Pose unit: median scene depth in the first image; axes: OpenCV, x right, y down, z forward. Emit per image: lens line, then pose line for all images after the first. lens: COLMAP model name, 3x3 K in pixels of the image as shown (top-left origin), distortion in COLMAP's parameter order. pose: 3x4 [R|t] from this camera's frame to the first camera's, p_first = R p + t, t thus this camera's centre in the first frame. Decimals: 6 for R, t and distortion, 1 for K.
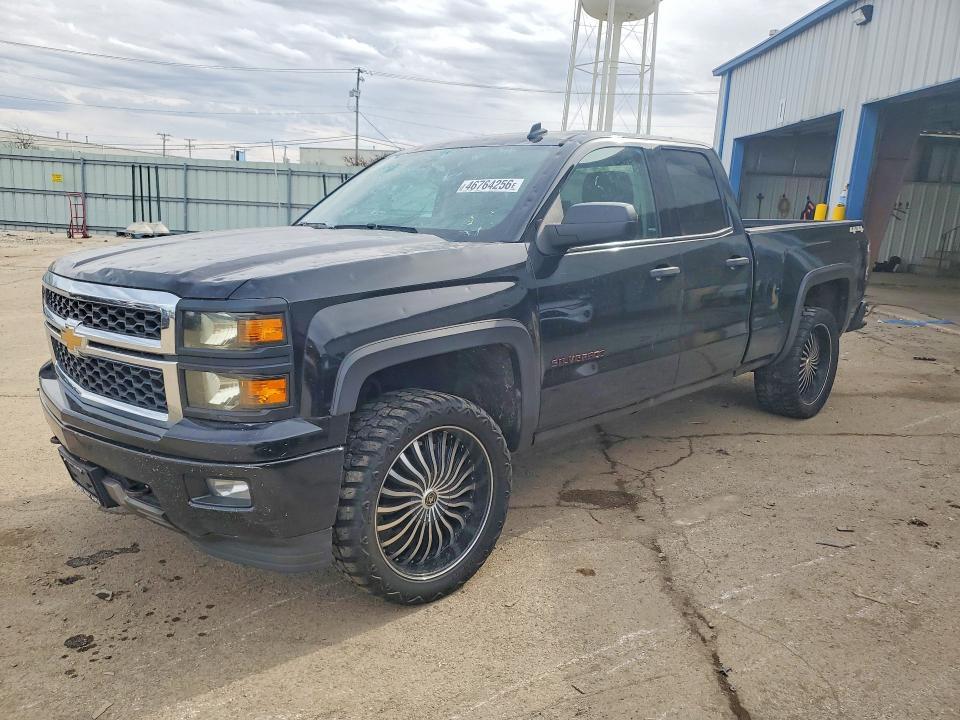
lens RADIAL K [[769.1, 0, 459.7], [0, 769.1, 357.9], [0, 0, 1]] dist [0.011441, 0.006417]
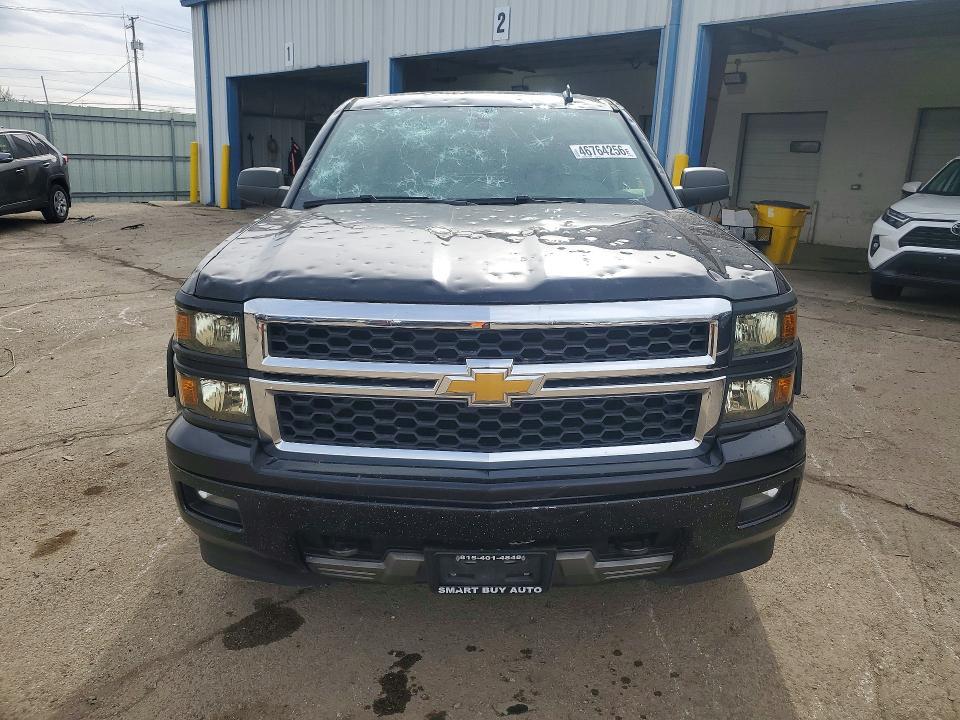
lens RADIAL K [[769.1, 0, 459.7], [0, 769.1, 357.9], [0, 0, 1]] dist [0.011441, 0.006417]
pose [[0.657641, -0.189586, 0.729085, -0.420727], [0.127809, 0.981864, 0.140032, -0.059680], [-0.742410, 0.001093, 0.669945, 0.233736]]
